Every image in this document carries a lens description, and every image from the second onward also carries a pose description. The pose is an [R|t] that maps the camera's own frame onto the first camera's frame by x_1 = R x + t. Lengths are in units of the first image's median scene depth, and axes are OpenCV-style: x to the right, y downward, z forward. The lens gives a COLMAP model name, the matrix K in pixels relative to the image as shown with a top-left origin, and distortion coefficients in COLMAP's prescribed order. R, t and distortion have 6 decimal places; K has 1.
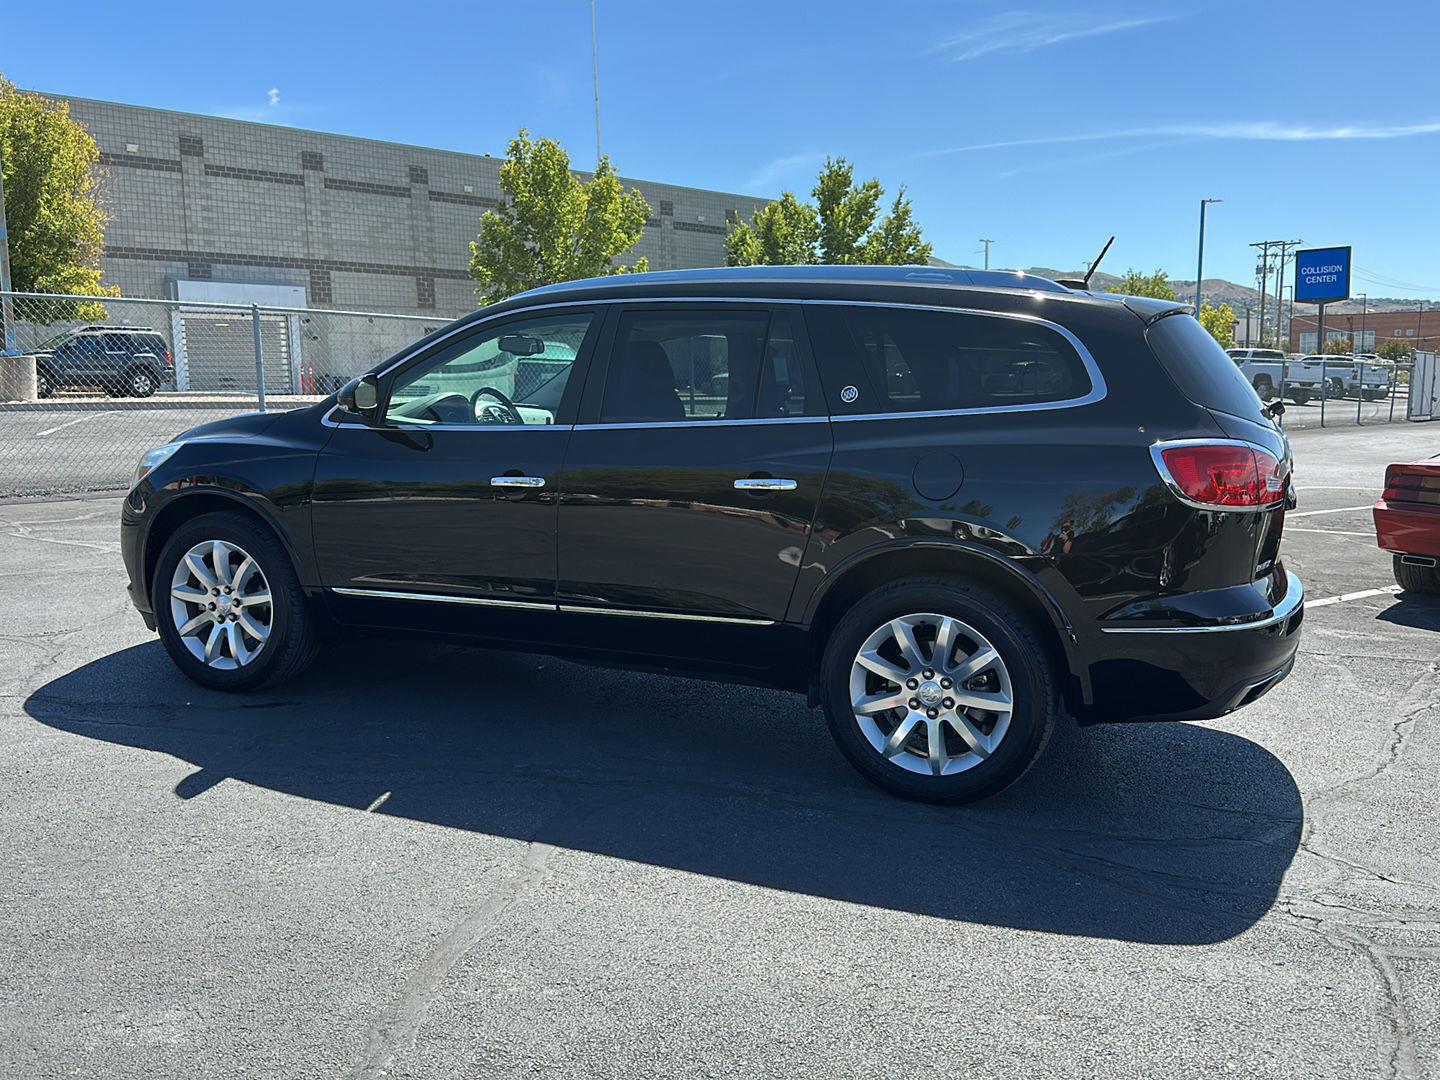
lens RADIAL K [[1279.5, 0, 719.0], [0, 1279.5, 549.3], [0, 0, 1]] dist [0.176384, -0.394707]
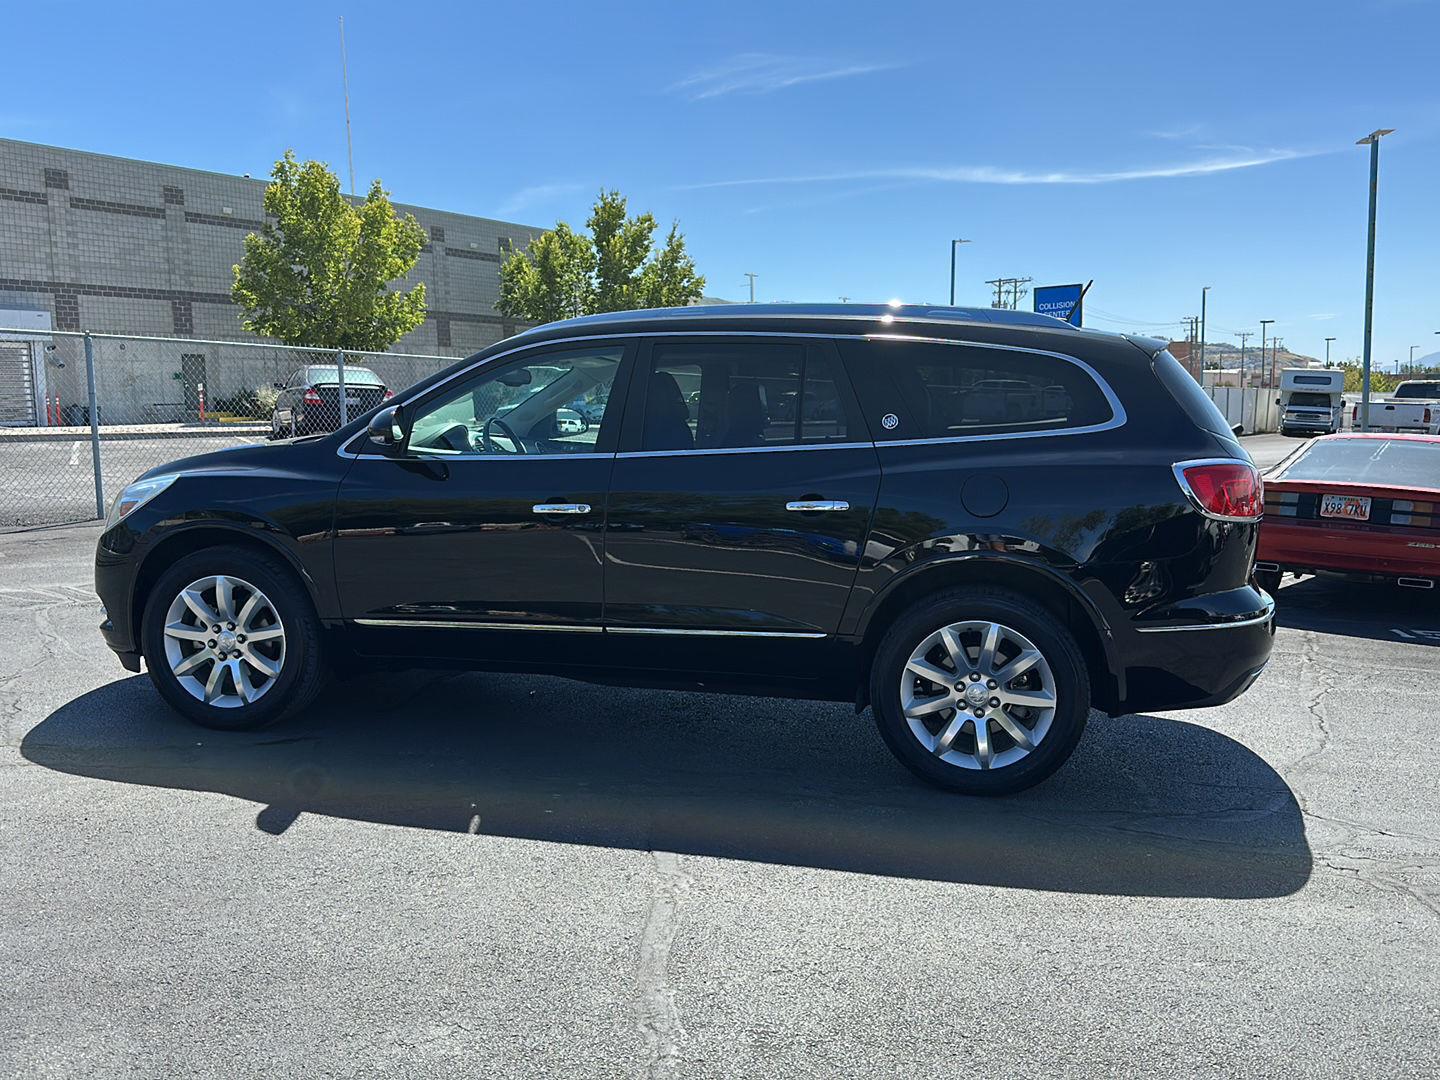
lens RADIAL K [[1284.1, 0, 719.4], [0, 1284.1, 550.6], [0, 0, 1]] dist [0.124277, -0.246973]
pose [[0.982386, -0.024876, 0.185200, -0.184393], [0.028696, 0.999427, -0.017973, 0.002589], [-0.184647, 0.022971, 0.982536, -0.027574]]
